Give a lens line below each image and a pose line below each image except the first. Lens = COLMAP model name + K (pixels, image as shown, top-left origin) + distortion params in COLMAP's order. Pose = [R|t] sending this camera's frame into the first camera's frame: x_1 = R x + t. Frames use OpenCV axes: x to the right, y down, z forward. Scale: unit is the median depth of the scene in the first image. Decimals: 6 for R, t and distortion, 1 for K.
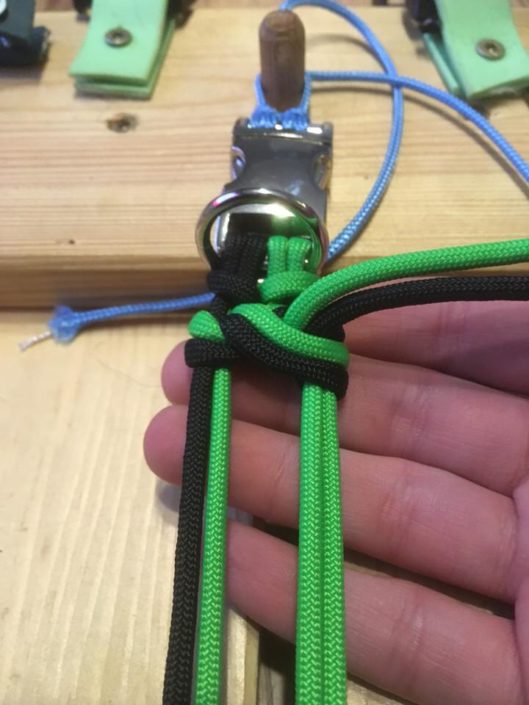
lens RADIAL K [[632.5, 0, 262.8], [0, 632.5, 349.7], [0, 0, 1]] dist [-0.003923, -0.017061]
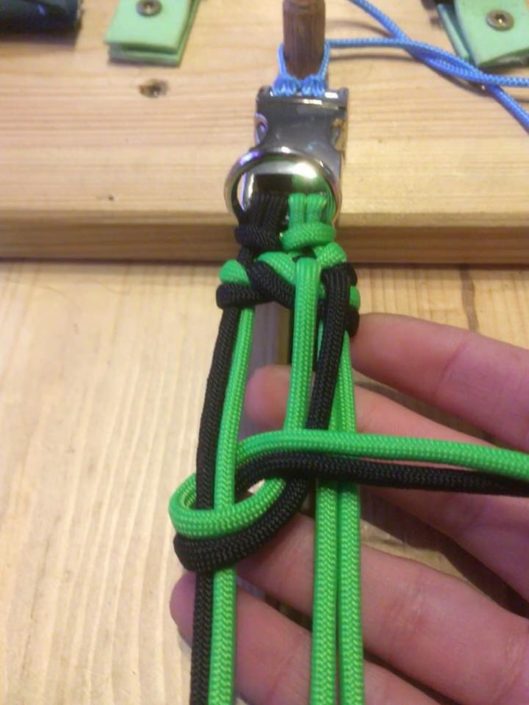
lens RADIAL K [[676.6, 0, 264.5], [0, 676.6, 352.5], [0, 0, 1]] dist [0.010740, -0.012248]
pose [[0.999873, 0.010456, -0.012020, -0.017055], [-0.010091, 0.999498, 0.030028, 0.059956], [0.012328, -0.029903, 0.999477, -0.183916]]
